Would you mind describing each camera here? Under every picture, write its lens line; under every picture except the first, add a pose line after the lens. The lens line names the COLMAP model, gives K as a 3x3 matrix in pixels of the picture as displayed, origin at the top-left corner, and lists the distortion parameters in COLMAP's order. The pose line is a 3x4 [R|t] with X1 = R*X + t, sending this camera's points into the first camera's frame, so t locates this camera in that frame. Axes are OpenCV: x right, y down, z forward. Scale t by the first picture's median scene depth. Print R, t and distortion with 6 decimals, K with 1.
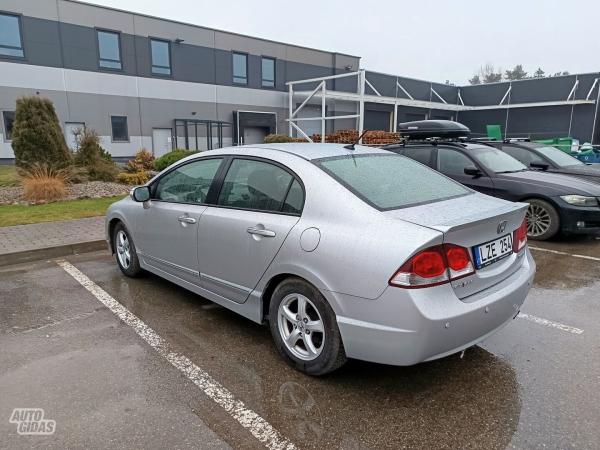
lens RADIAL K [[435.3, 0, 282.8], [0, 435.3, 228.0], [0, 0, 1]] dist [-0.003318, -0.002916]
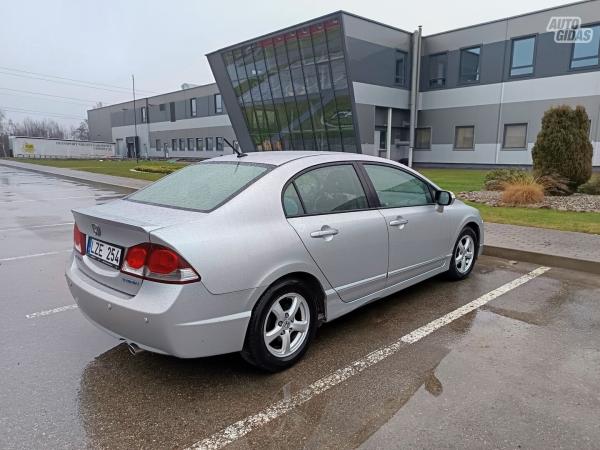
lens RADIAL K [[430.9, 0, 300.0], [0, 430.9, 225.0], [0, 0, 1]] dist [-0.081721, -0.001259]
pose [[0.036523, 0.172511, -0.984330, 0.621339], [-0.190603, 0.968108, 0.162596, -0.111678], [0.980987, 0.181678, 0.068239, 0.570175]]
